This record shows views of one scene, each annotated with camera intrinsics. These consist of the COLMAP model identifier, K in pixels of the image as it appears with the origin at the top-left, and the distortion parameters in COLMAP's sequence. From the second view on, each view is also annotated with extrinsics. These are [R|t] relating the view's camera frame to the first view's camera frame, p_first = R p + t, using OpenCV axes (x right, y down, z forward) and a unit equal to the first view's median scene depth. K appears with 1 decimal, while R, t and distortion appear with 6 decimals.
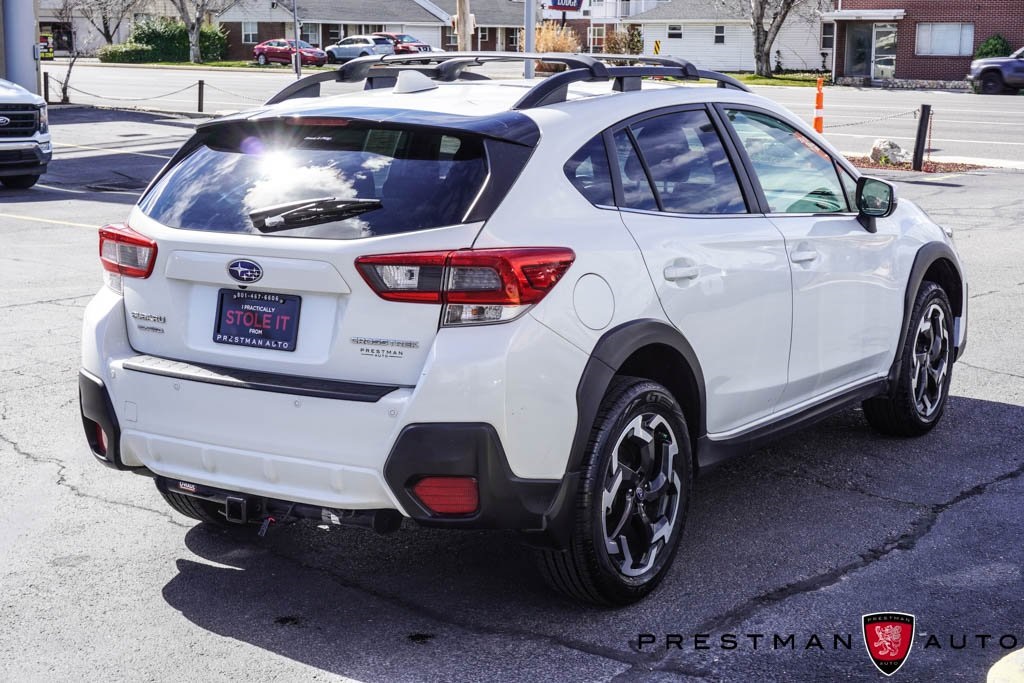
lens RADIAL K [[1661.5, 0, 511.7], [0, 1661.5, 339.3], [0, 0, 1]] dist [0.022460, 0.000000]
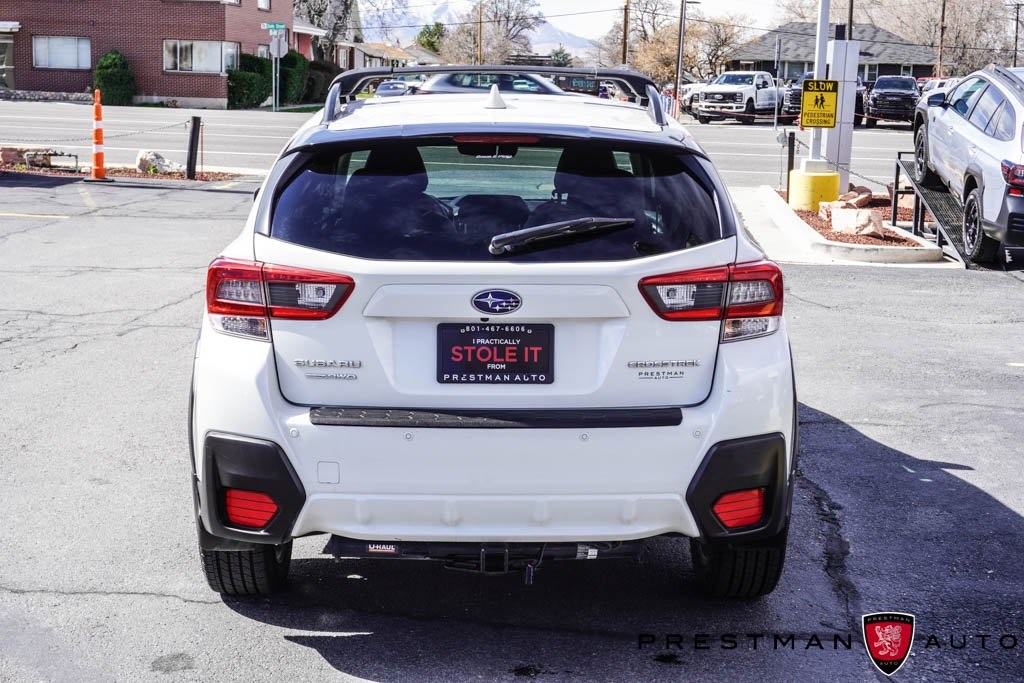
lens RADIAL K [[1580.8, 0, 514.0], [0, 1580.8, 338.5], [0, 0, 1]] dist [0.024726, 0.000000]
pose [[0.808410, -0.080430, 0.583098, -0.659397], [0.080400, 0.996424, 0.025976, -0.042376], [-0.583102, 0.025881, 0.811986, 0.281272]]
